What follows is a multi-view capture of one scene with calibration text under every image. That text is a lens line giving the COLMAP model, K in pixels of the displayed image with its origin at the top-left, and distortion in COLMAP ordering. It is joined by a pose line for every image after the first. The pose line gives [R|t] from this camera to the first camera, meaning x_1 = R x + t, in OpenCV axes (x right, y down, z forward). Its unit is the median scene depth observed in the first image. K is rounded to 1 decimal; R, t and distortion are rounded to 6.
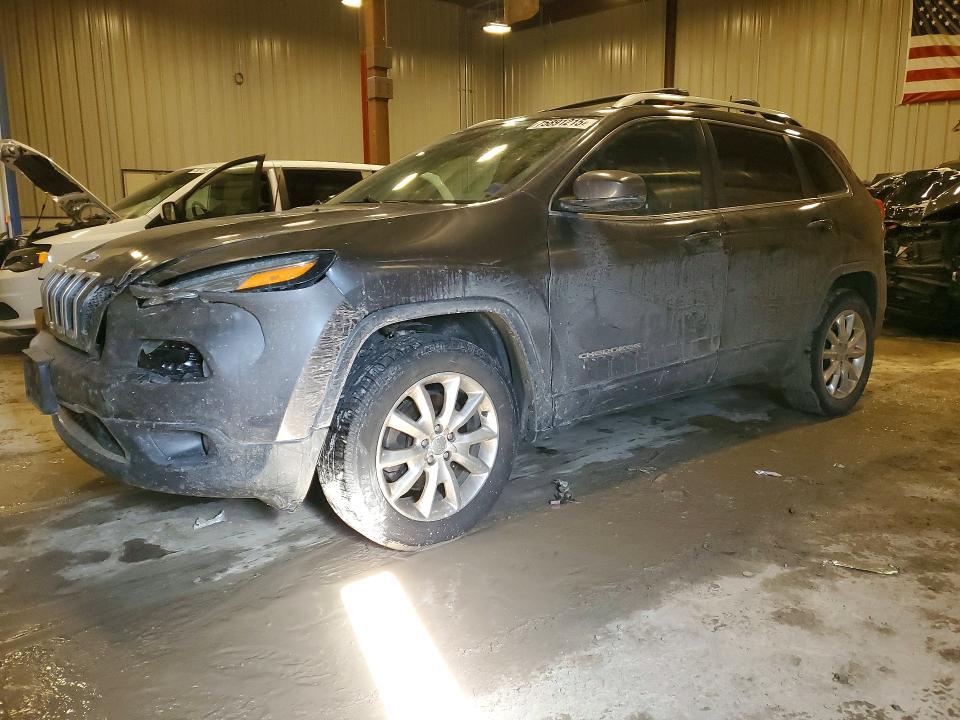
lens RADIAL K [[742.6, 0, 480.3], [0, 742.6, 360.8], [0, 0, 1]] dist [-0.000363, 0.004733]
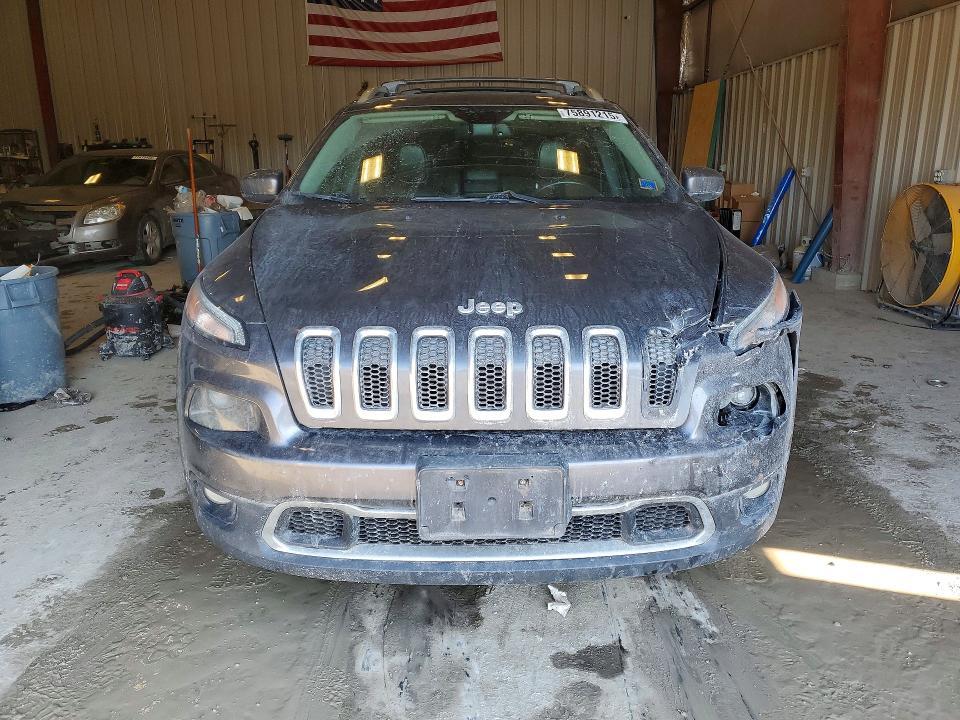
lens RADIAL K [[742.6, 0, 480.0], [0, 742.6, 359.0], [0, 0, 1]] dist [-0.000363, 0.004733]
pose [[0.612282, -0.201338, 0.764574, -1.039292], [0.142057, 0.979310, 0.144124, -0.191490], [-0.777773, 0.020369, 0.628216, 0.556587]]
